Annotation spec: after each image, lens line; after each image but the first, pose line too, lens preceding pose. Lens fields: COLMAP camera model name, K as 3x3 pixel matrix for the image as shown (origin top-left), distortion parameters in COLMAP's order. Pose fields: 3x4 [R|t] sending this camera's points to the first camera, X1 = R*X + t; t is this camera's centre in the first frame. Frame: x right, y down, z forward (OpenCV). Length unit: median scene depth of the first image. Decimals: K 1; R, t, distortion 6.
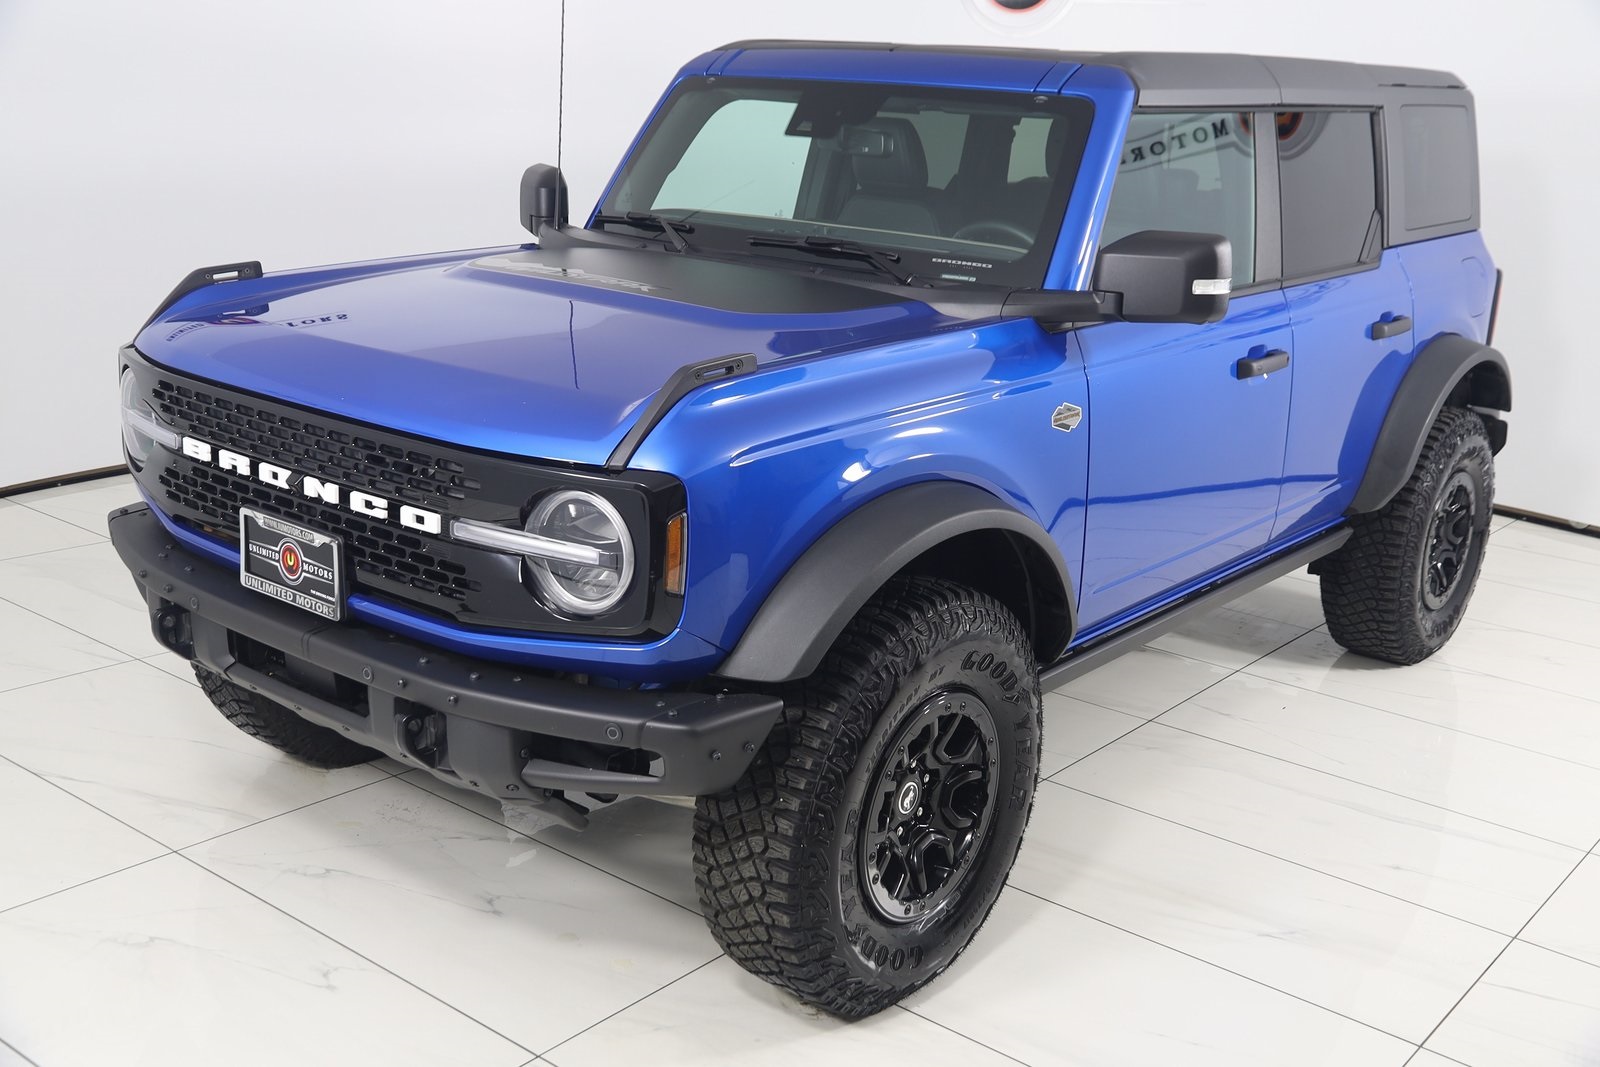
lens RADIAL K [[1696.3, 0, 800.0], [0, 1696.3, 533.5], [0, 0, 1]] dist [0.002448, 0.163483]
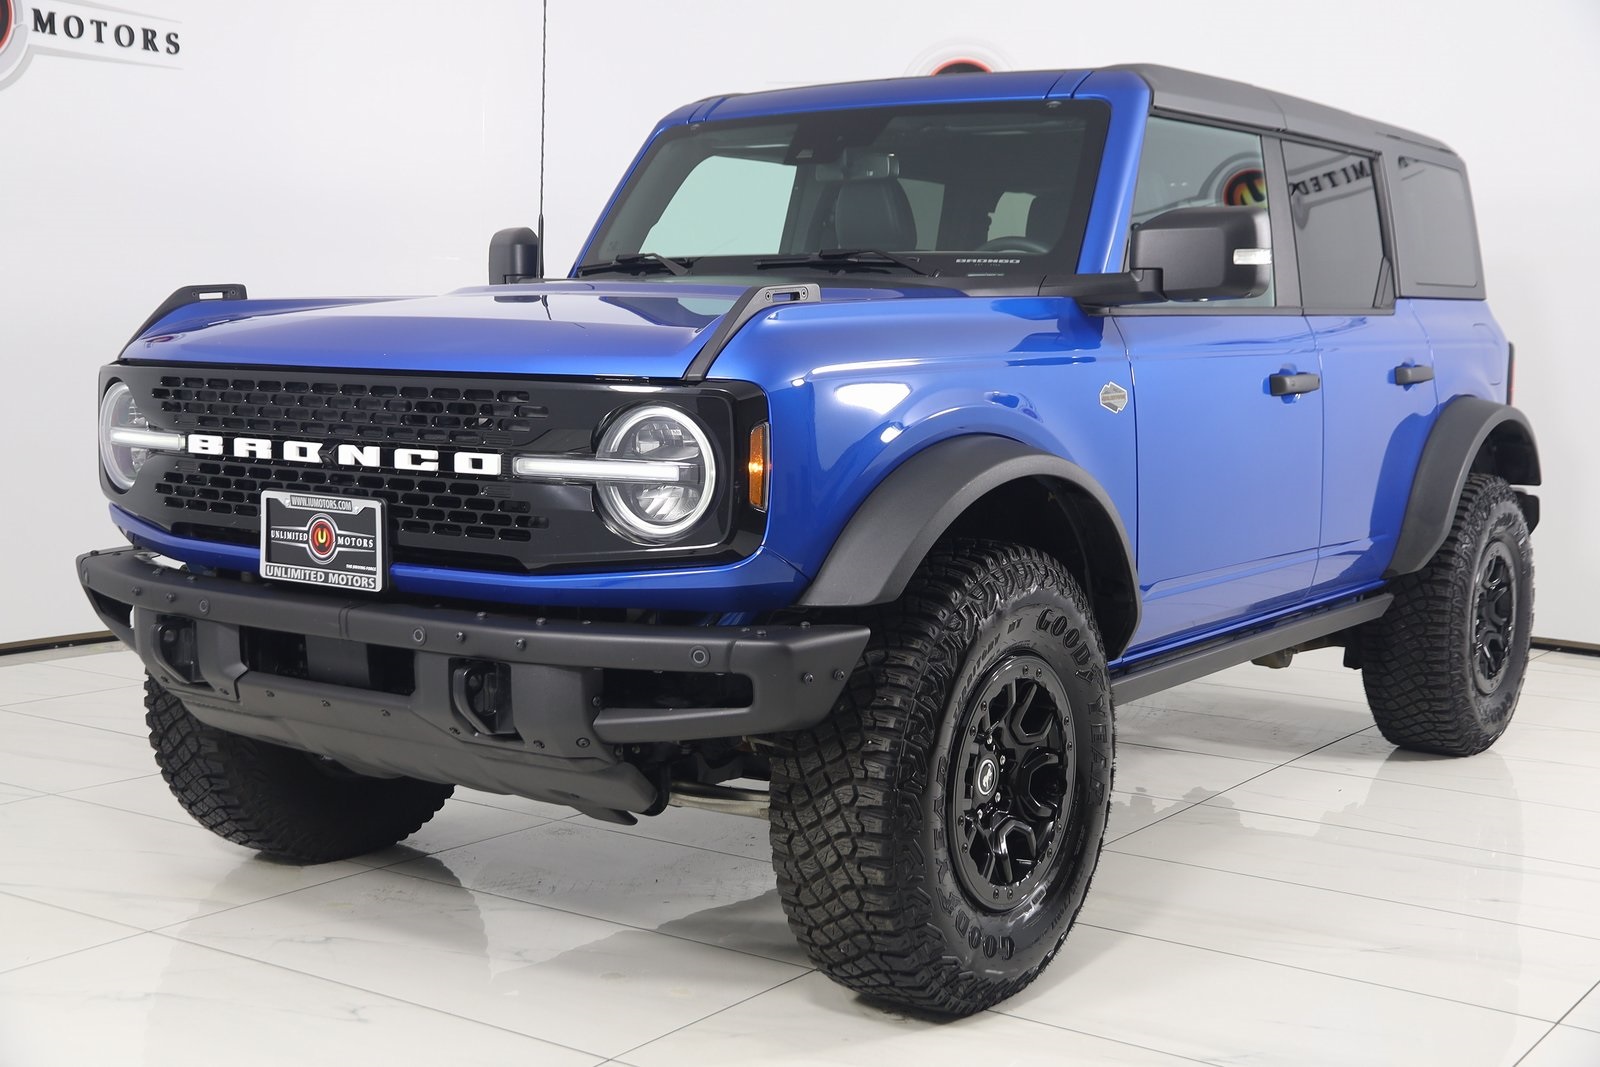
lens RADIAL K [[2006.7, 0, 800.0], [0, 2006.7, 533.5], [0, 0, 1]] dist [0.029613, 0.327213]
pose [[0.996862, -0.039705, 0.068484, -0.107595], [0.050763, 0.984454, -0.168147, 0.202510], [-0.060743, 0.171095, 0.983380, -0.100467]]
